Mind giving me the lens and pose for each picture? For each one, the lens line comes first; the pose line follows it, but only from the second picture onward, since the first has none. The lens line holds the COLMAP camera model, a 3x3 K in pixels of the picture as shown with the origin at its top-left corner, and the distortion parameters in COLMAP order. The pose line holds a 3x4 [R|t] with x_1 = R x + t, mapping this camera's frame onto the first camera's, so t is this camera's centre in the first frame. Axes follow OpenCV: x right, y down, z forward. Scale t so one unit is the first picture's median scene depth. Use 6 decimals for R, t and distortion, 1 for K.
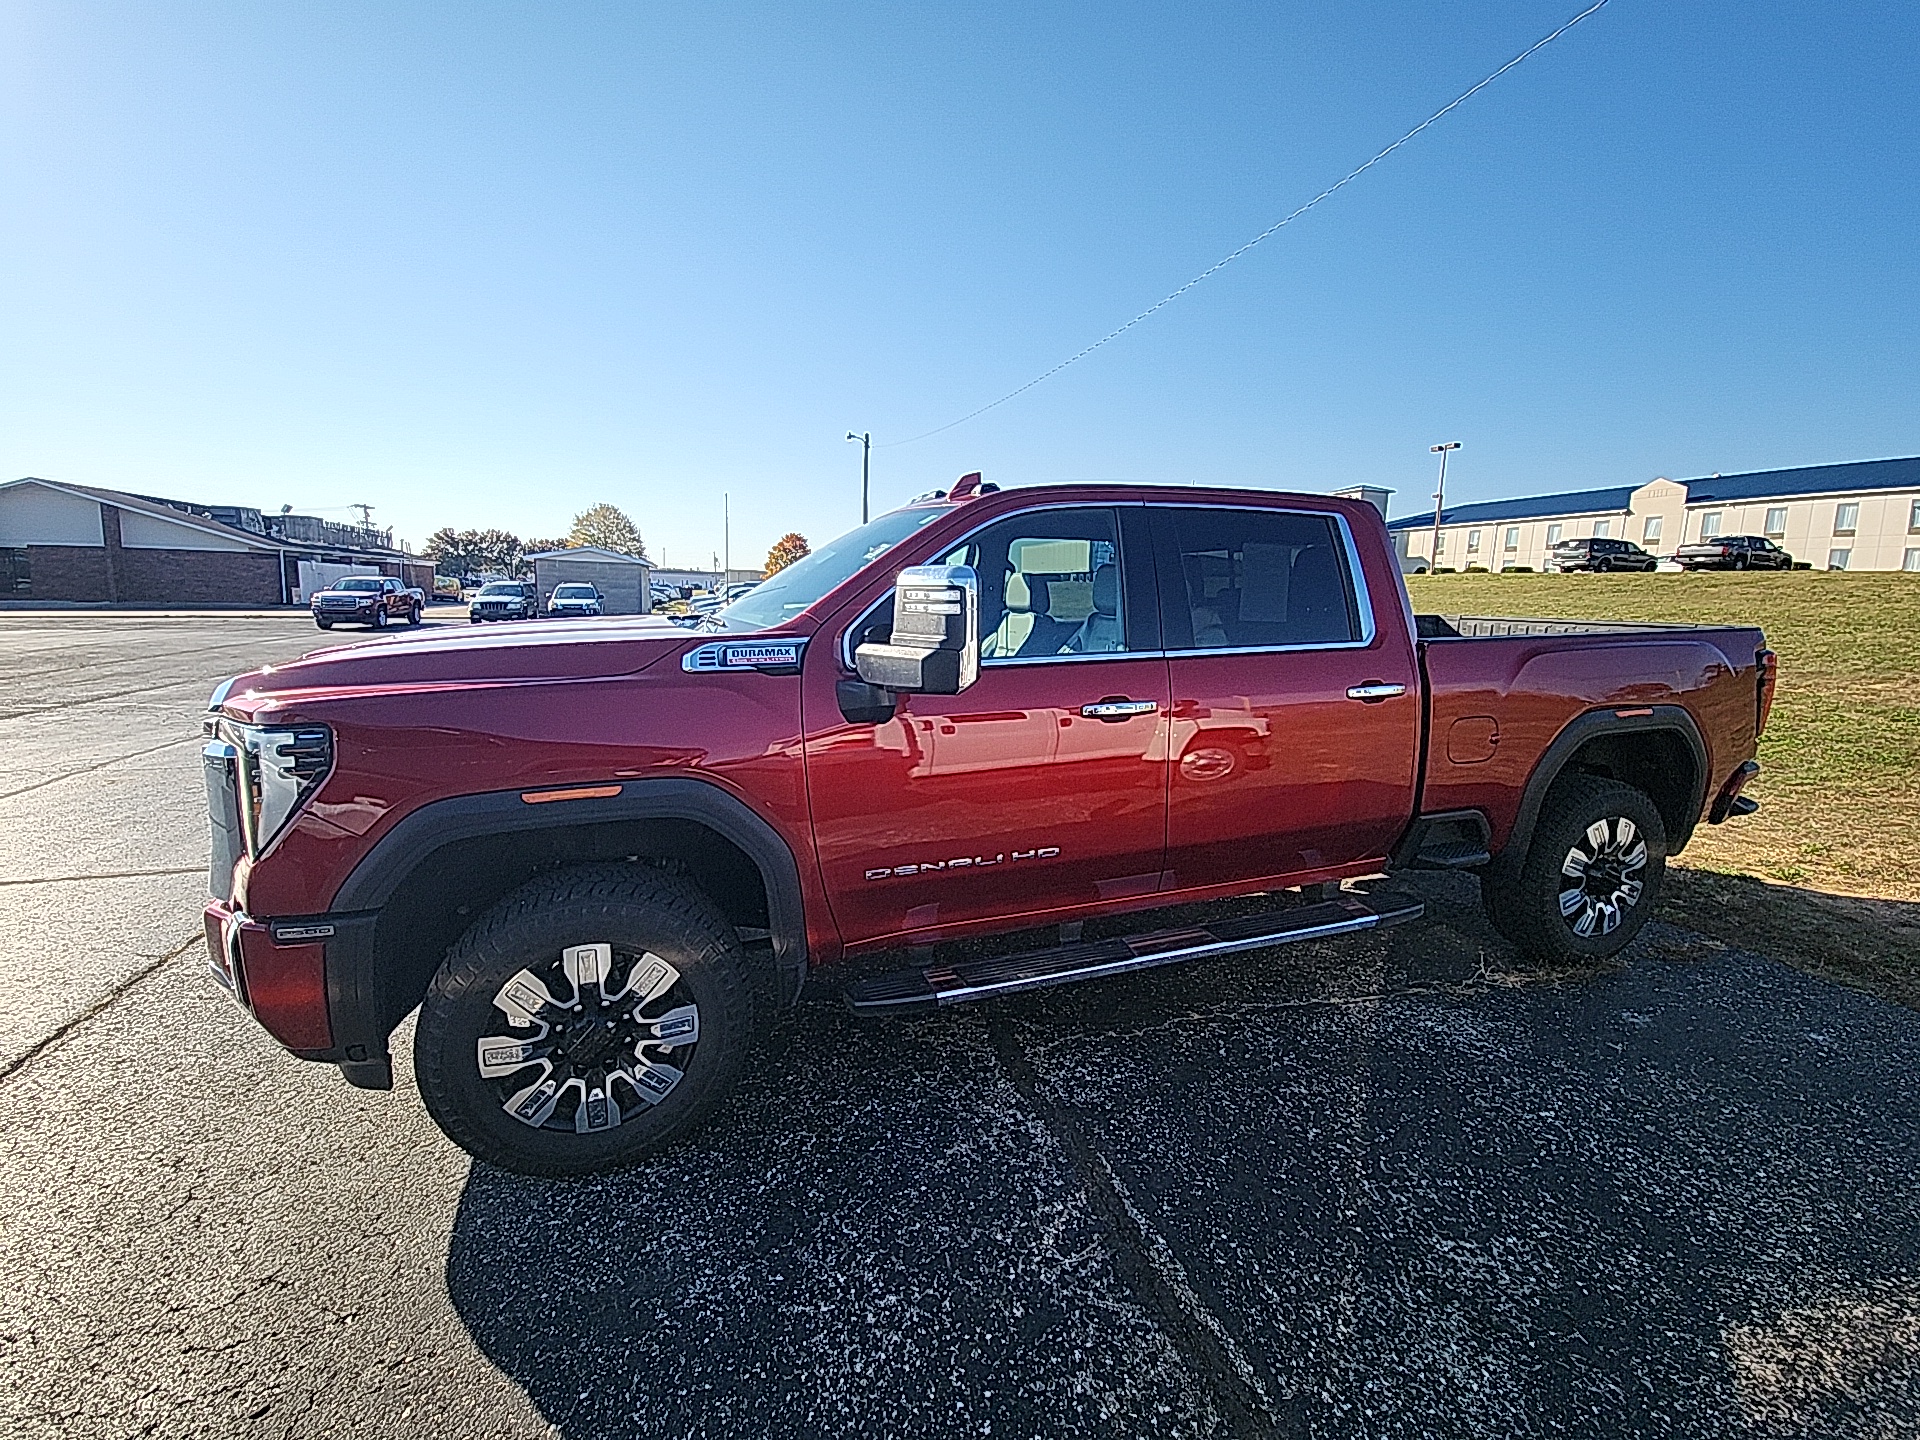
lens RADIAL K [[784.3, 0, 962.5], [0, 784.3, 709.2], [0, 0, 1]] dist [0.001112, -0.000097]
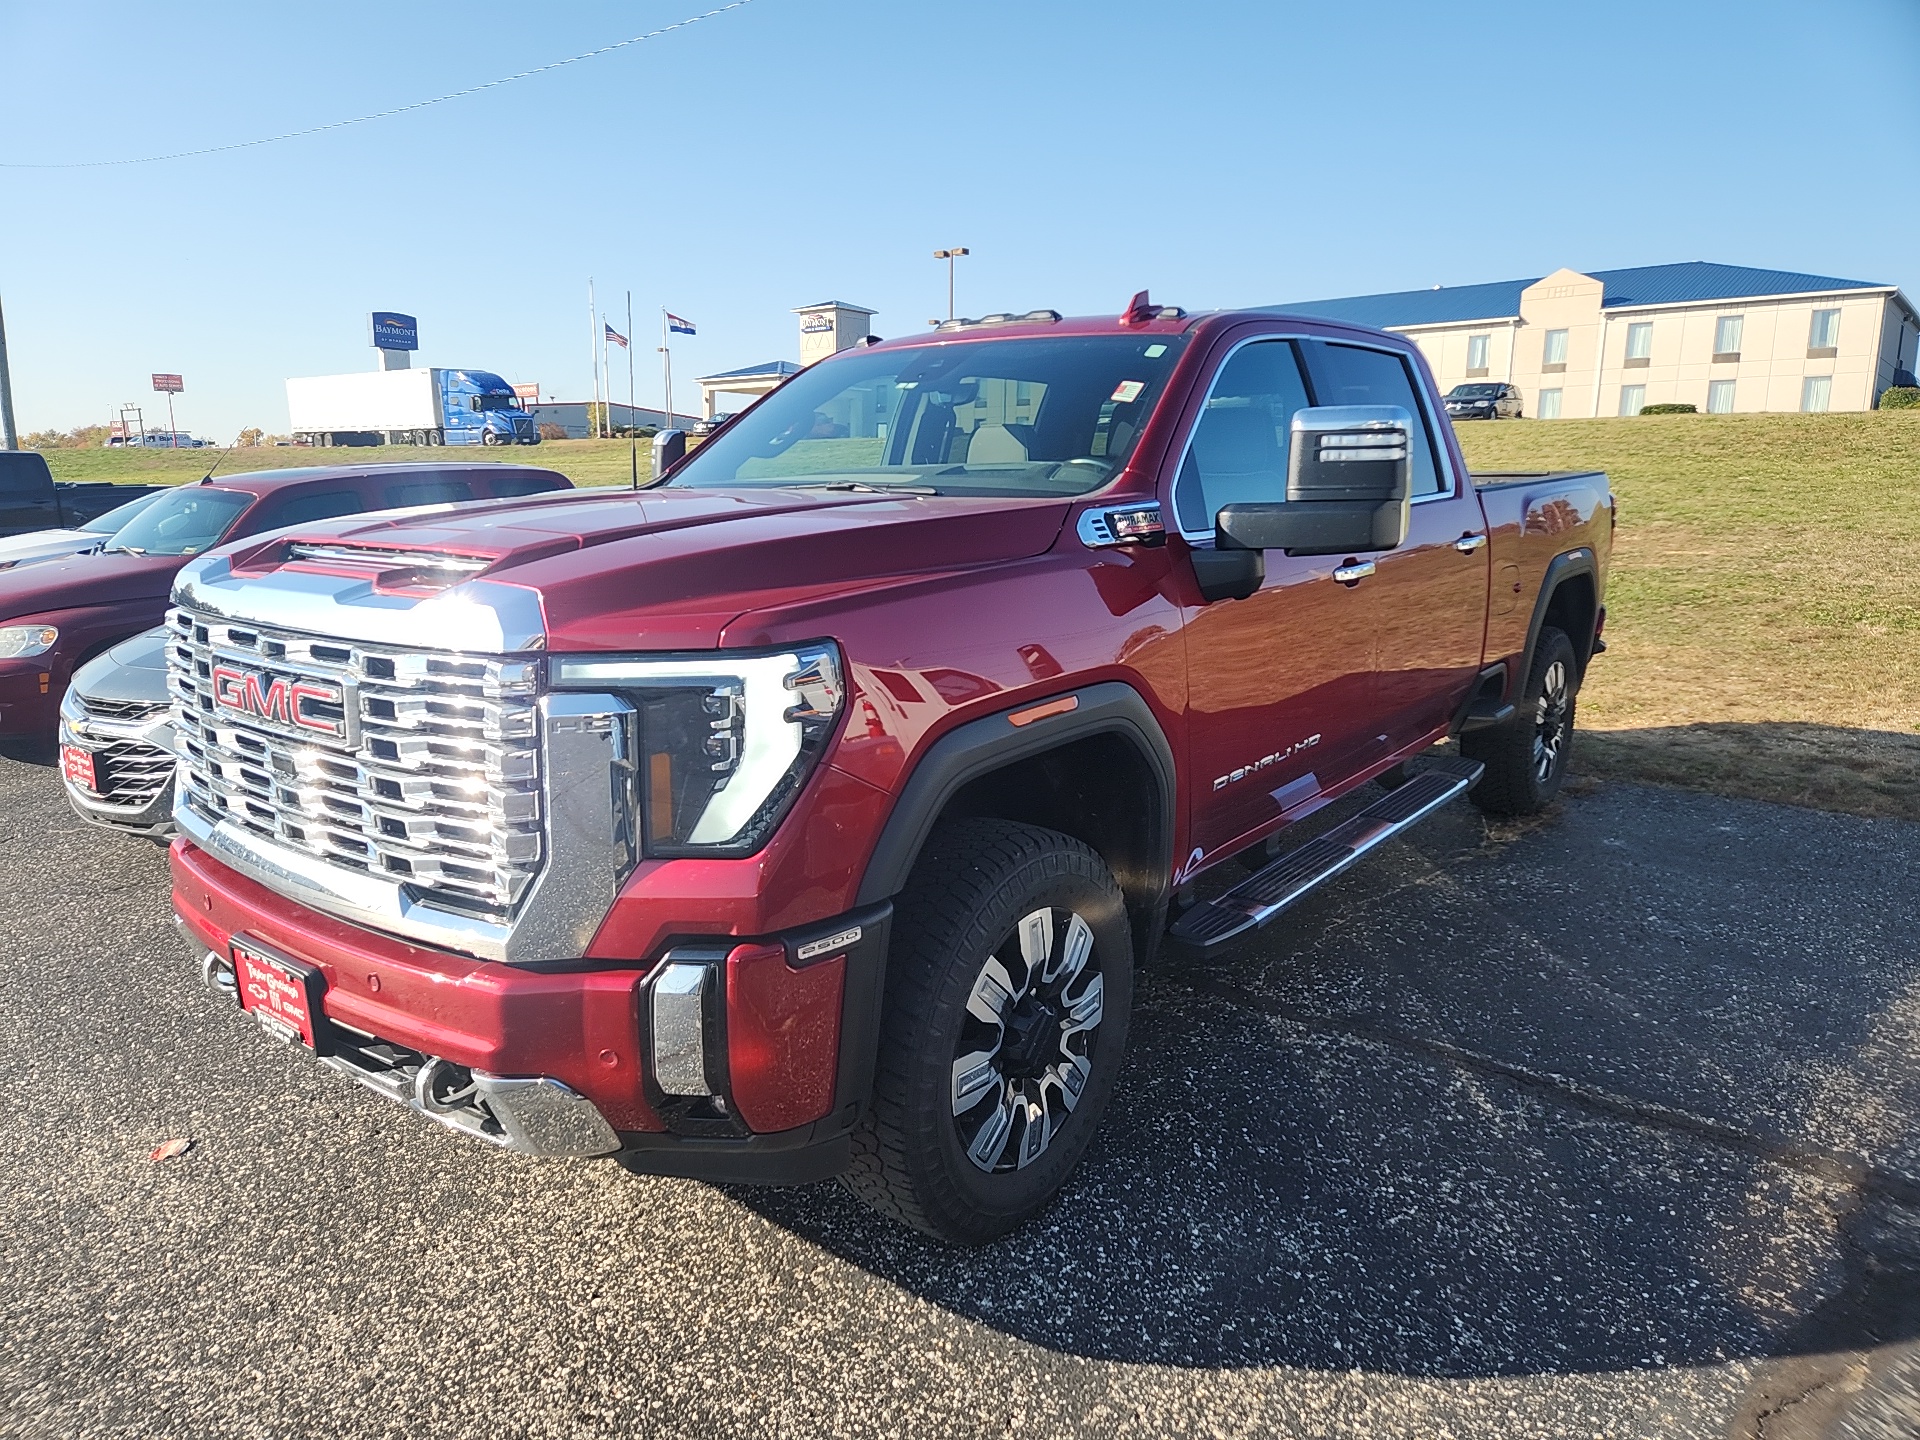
lens RADIAL K [[1269.2, 0, 960.0], [0, 1269.2, 720.0], [0, 0, 1]] dist [0.047412, 0.001654]
pose [[0.842763, -0.123080, 0.524025, -1.124369], [0.096903, 0.992294, 0.077220, 0.014056], [-0.529491, -0.014299, 0.848195, -0.000014]]
